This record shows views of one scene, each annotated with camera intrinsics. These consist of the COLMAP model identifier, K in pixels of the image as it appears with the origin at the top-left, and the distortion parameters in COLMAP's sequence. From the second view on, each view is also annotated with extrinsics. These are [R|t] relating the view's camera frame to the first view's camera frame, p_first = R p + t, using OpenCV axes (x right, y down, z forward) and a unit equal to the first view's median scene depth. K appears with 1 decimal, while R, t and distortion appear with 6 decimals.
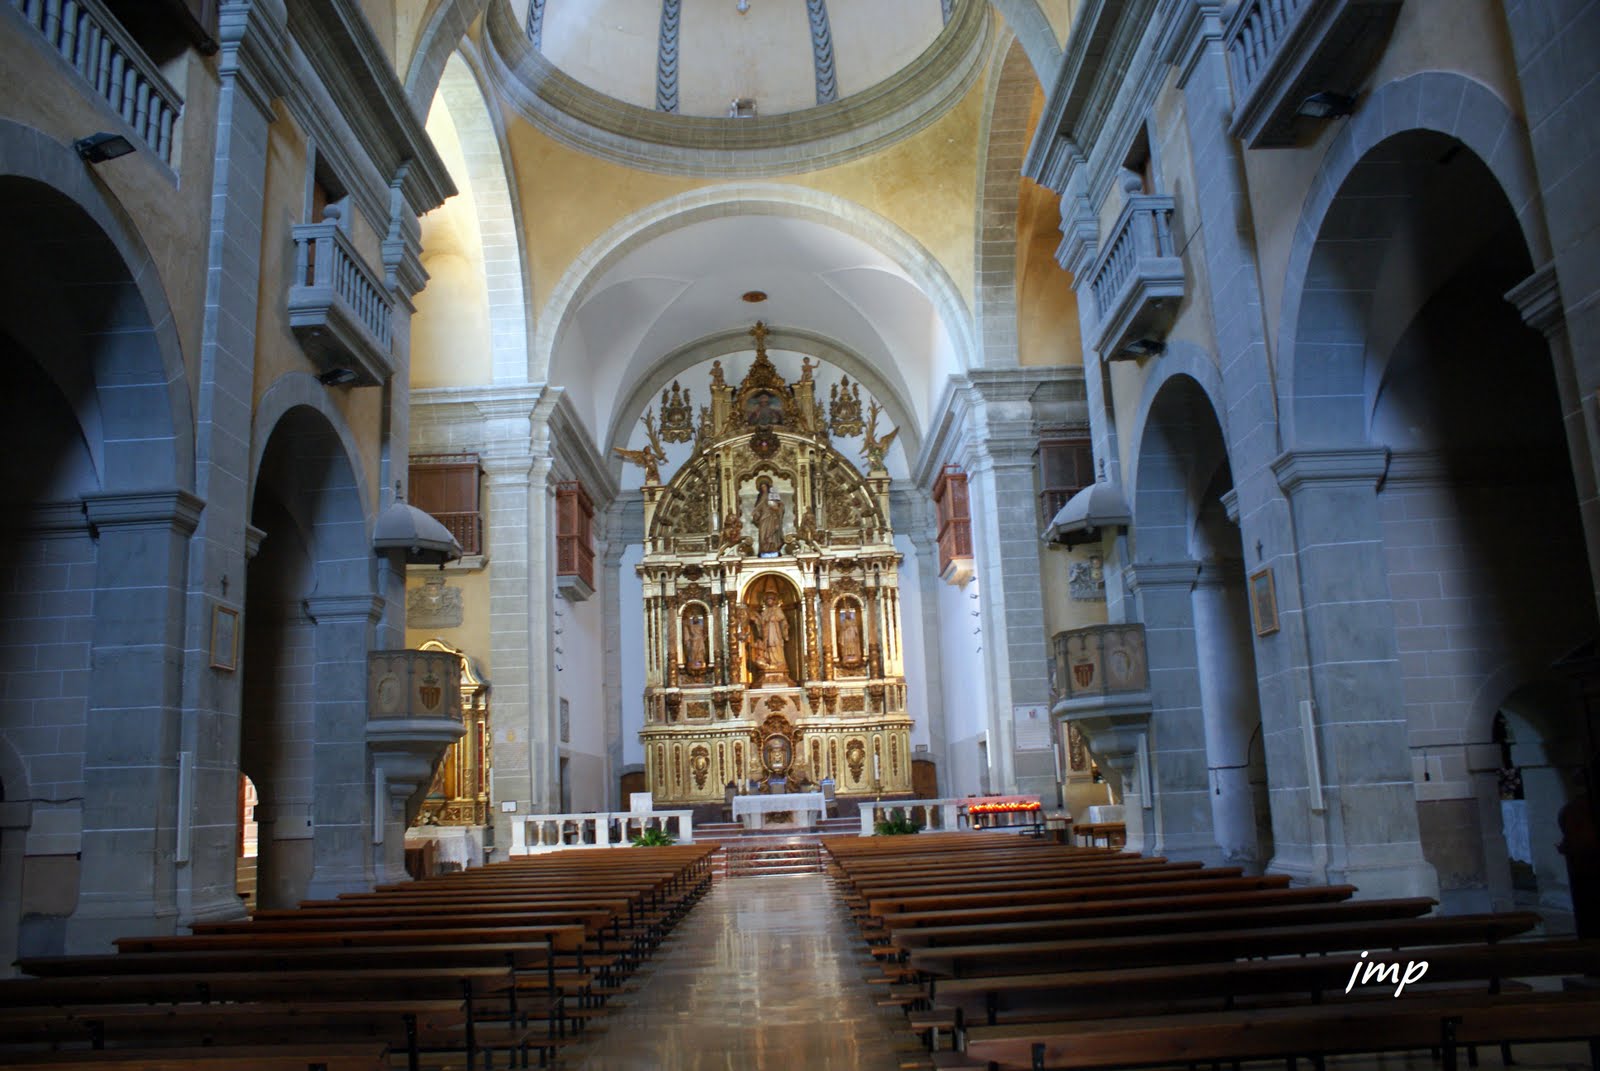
lens RADIAL K [[1278.2, 0, 800.0], [0, 1278.2, 535.5], [0, 0, 1]] dist [-0.128262, 0.001613]
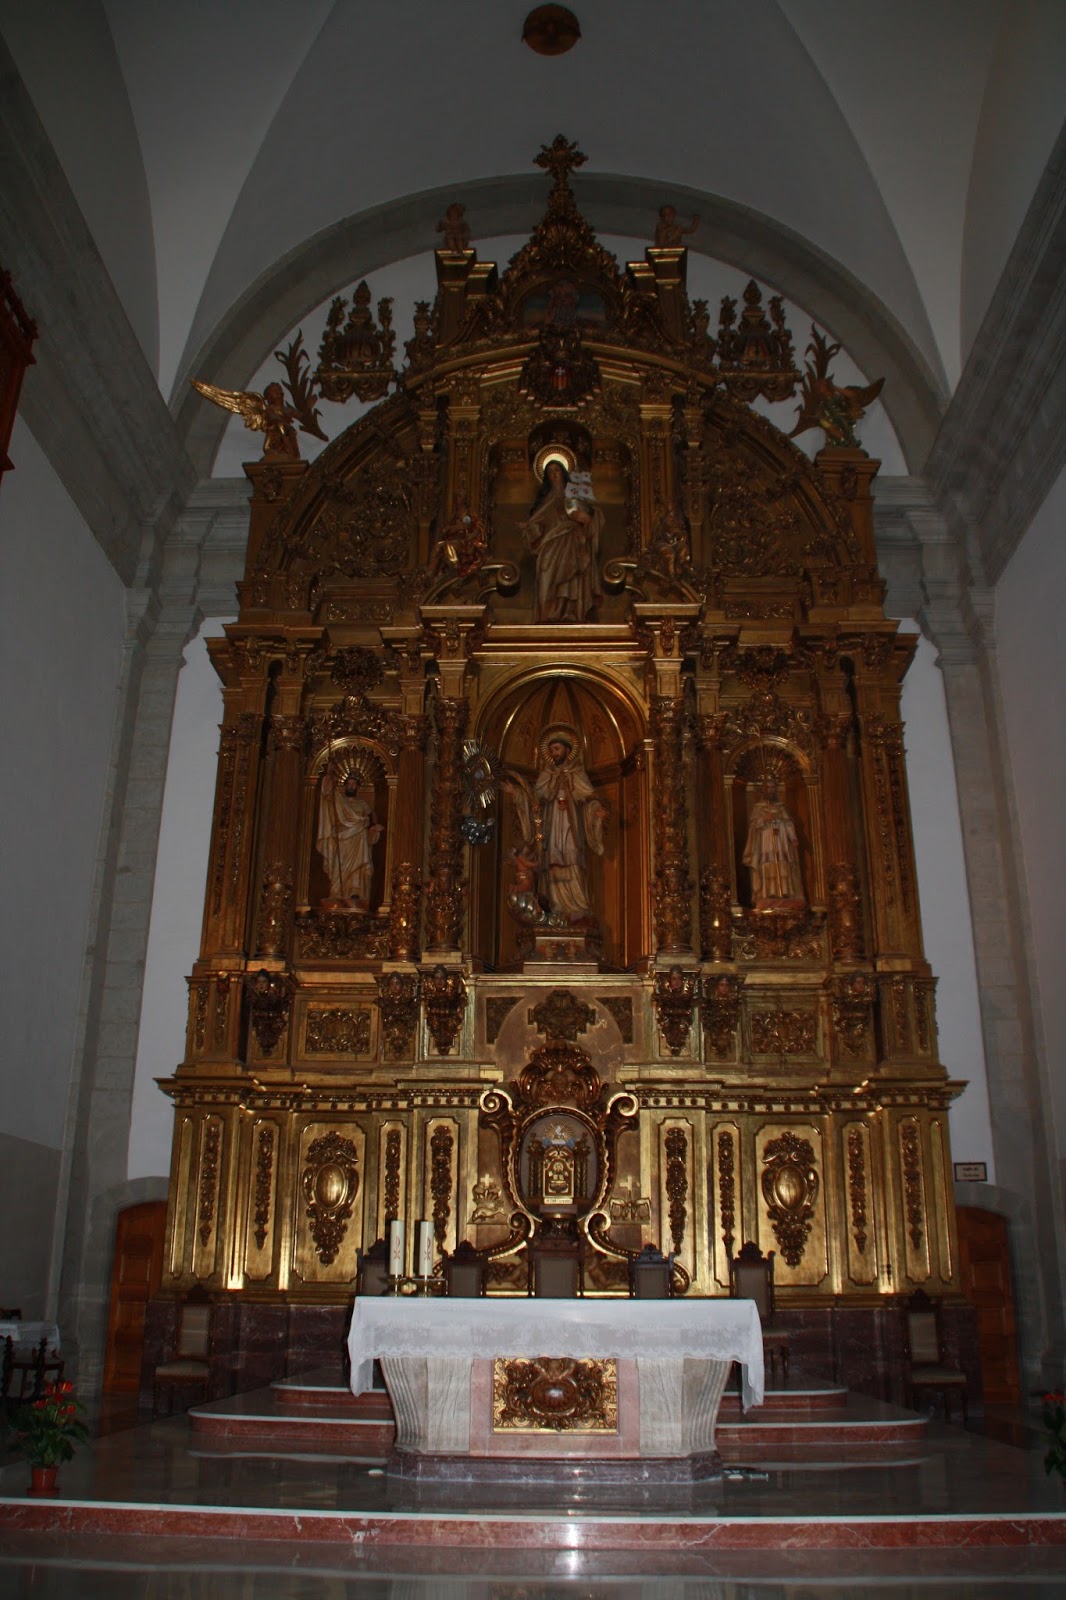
lens RADIAL K [[1278.2, 0, 533.0], [0, 1278.2, 800.0], [0, 0, 1]] dist [-0.128262, 0.001613]
pose [[0.998071, 0.041112, -0.046514, -0.012783], [-0.048354, 0.984739, -0.167187, 0.129106], [0.038931, 0.169113, 0.984827, 0.642431]]
